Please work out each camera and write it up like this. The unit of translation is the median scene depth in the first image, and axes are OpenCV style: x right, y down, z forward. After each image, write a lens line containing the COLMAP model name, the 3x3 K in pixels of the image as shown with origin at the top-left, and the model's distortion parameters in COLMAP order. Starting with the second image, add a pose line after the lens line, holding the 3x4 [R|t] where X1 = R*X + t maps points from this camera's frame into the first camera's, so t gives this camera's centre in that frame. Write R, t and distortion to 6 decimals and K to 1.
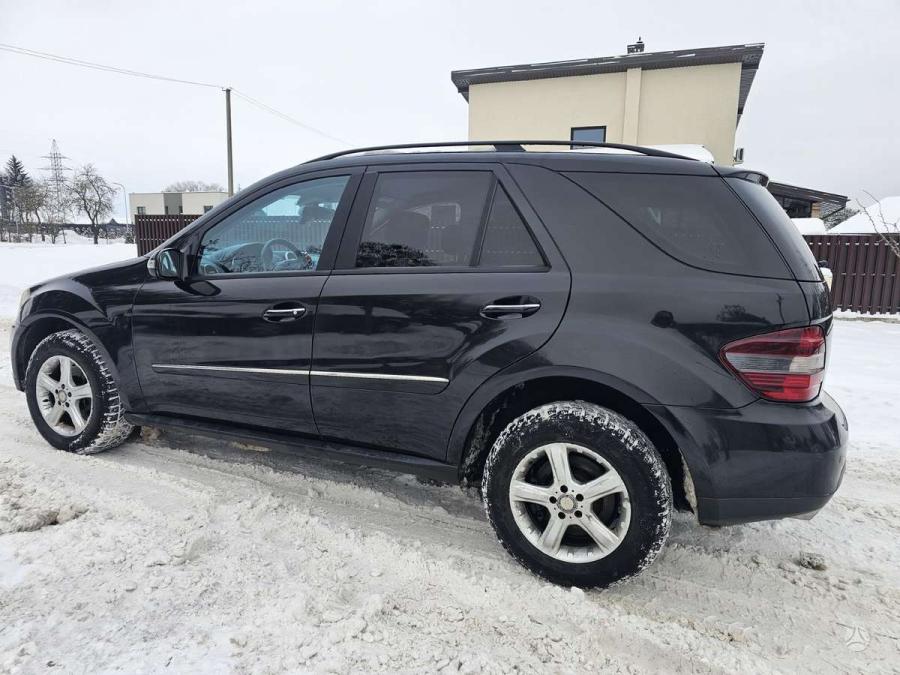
lens RADIAL K [[613.2, 0, 459.0], [0, 613.2, 332.5], [0, 0, 1]] dist [0.057284, -0.039574]
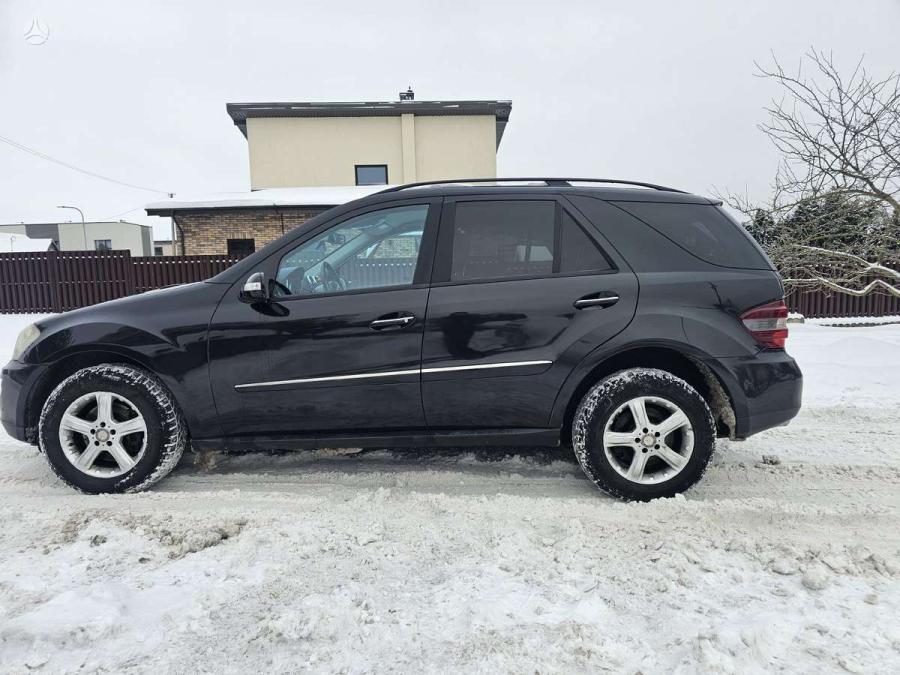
lens RADIAL K [[613.2, 0, 459.0], [0, 613.2, 332.5], [0, 0, 1]] dist [0.057284, -0.039574]
pose [[0.920322, -0.073897, 0.384119, -0.705758], [0.094595, 0.994892, -0.035245, 0.046163], [-0.379552, 0.068772, 0.922611, -0.117318]]
